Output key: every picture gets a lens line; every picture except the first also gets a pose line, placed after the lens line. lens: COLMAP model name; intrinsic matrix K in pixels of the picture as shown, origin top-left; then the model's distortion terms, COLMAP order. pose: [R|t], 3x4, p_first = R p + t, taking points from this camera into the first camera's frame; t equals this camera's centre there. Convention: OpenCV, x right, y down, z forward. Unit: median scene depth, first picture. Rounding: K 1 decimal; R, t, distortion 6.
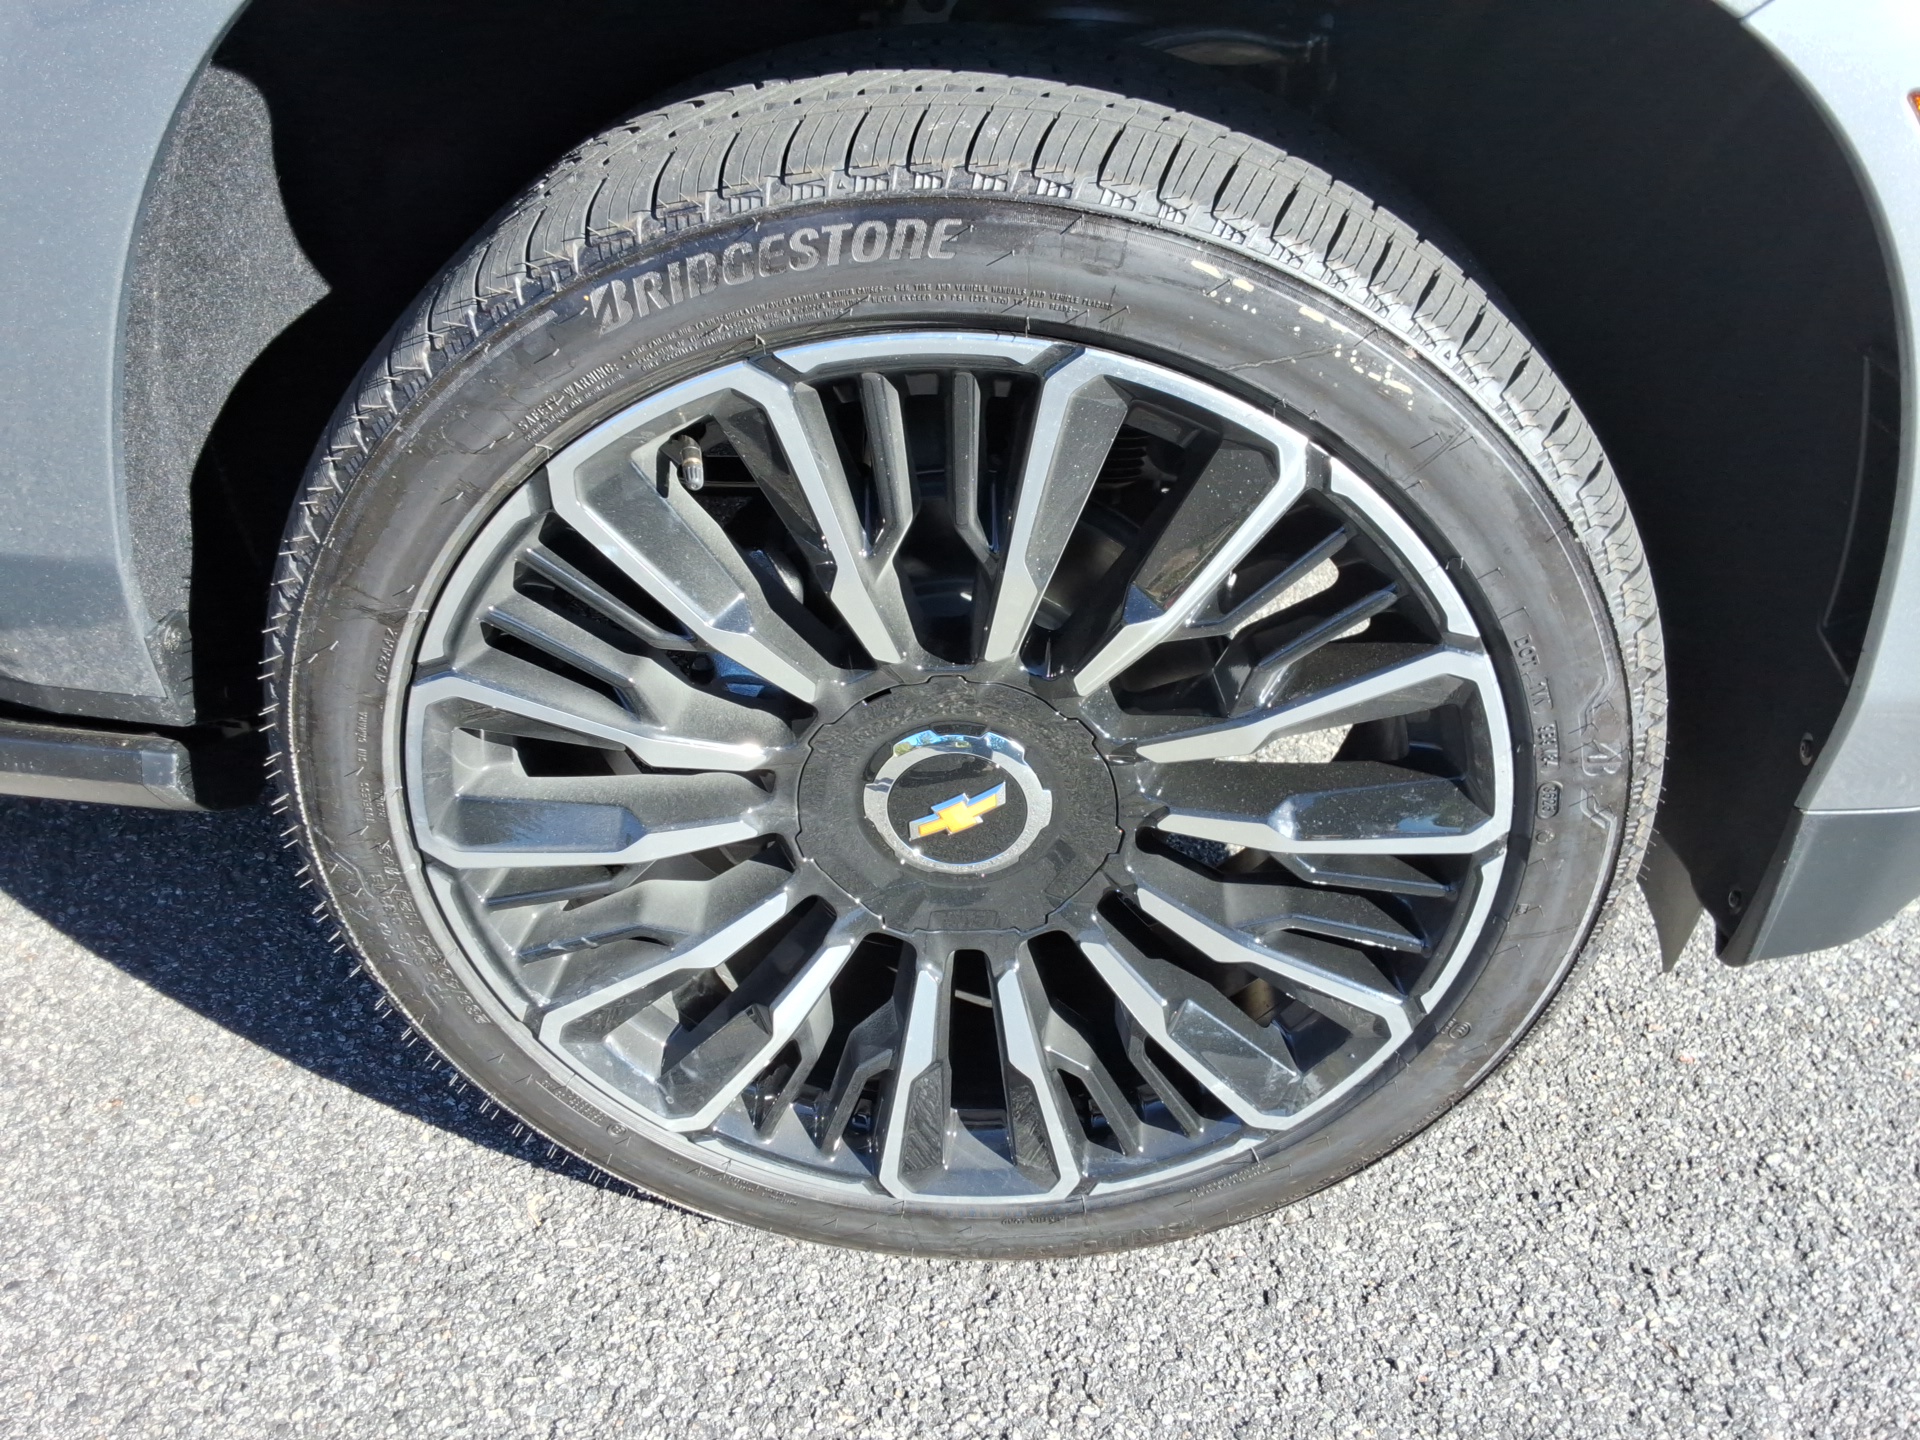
lens RADIAL K [[1549.4, 0, 960.0], [0, 1549.4, 720.0], [0, 0, 1]] dist [0.042982, -0.041317]
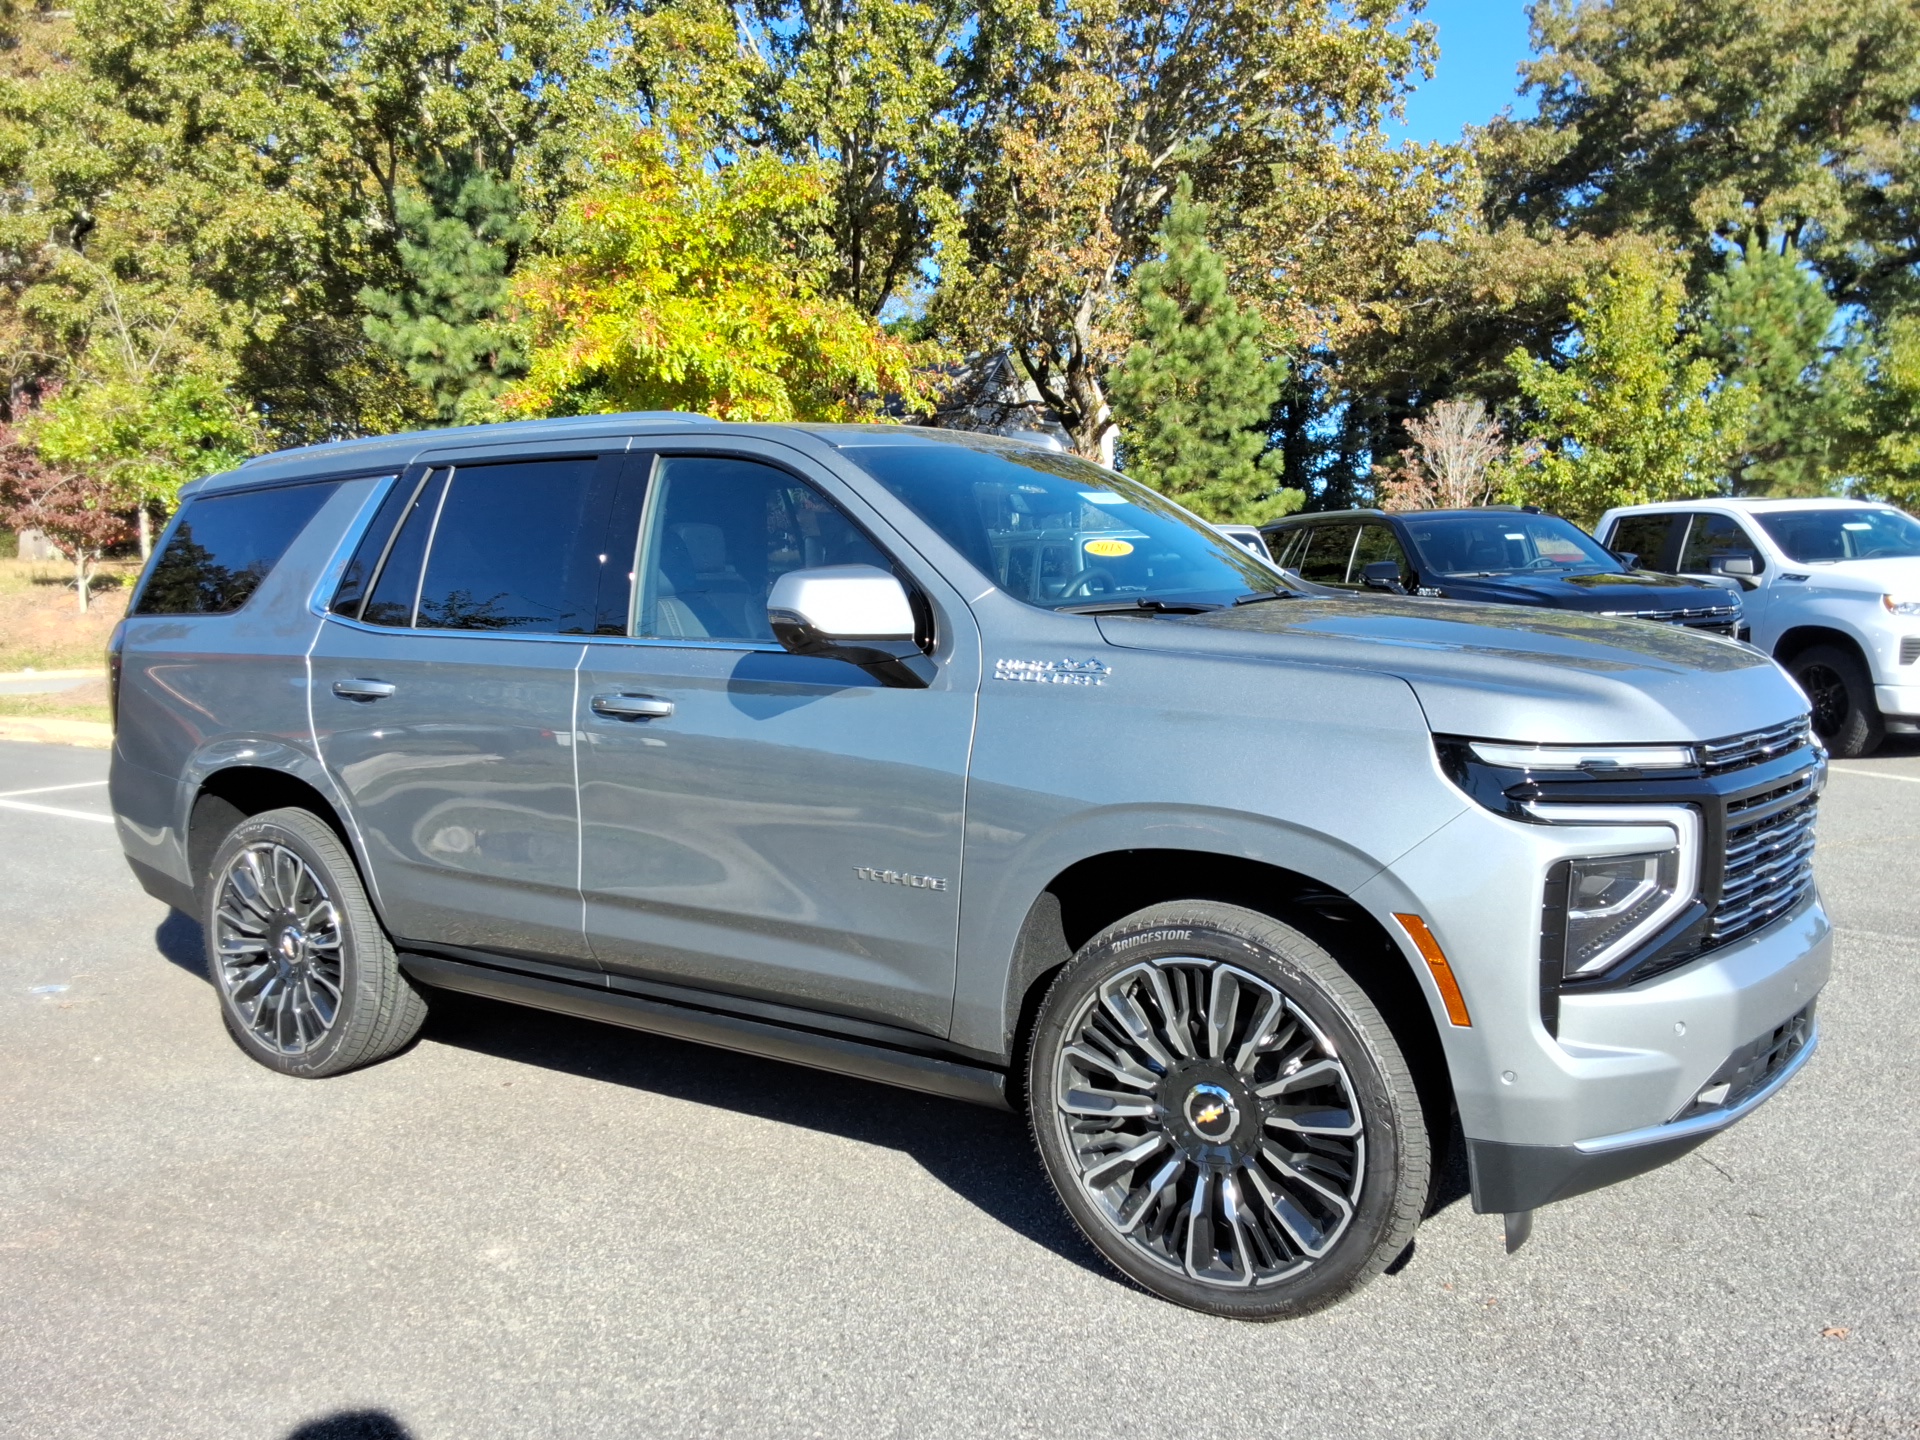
lens RADIAL K [[1565.2, 0, 969.3], [0, 1565.2, 751.9], [0, 0, 1]] dist [0.142273, -0.002692]
pose [[0.861783, -0.014229, -0.507078, 1.259635], [-0.235861, 0.873747, -0.425365, 0.927809], [0.449111, 0.486172, 0.749624, -2.075910]]
